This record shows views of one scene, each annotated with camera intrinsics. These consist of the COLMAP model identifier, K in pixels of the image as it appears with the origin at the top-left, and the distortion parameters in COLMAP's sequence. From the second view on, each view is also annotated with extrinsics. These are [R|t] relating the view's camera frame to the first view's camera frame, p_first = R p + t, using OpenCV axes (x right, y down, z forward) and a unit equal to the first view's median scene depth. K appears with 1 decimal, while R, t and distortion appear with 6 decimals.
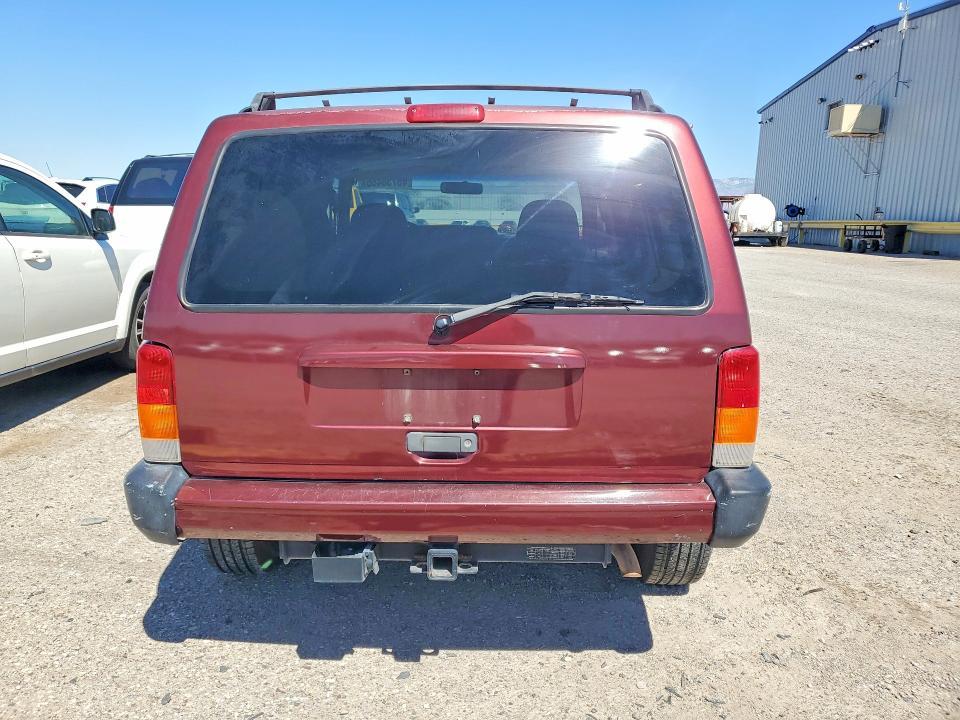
lens RADIAL K [[796.1, 0, 480.0], [0, 796.1, 360.0], [0, 0, 1]] dist [0.004780, 0.002964]
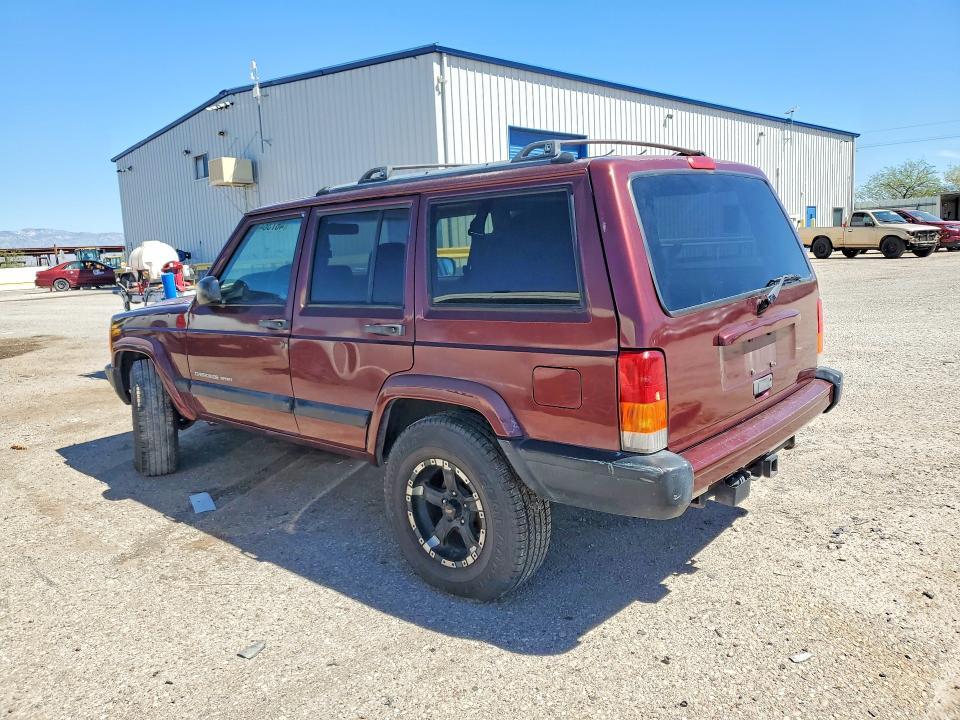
lens RADIAL K [[796.1, 0, 480.0], [0, 796.1, 360.0], [0, 0, 1]] dist [0.004780, 0.002964]
pose [[0.604364, -0.161476, 0.780173, -0.233916], [0.207747, 0.977308, 0.041346, -0.016942], [-0.769146, 0.137091, 0.624196, 0.073391]]
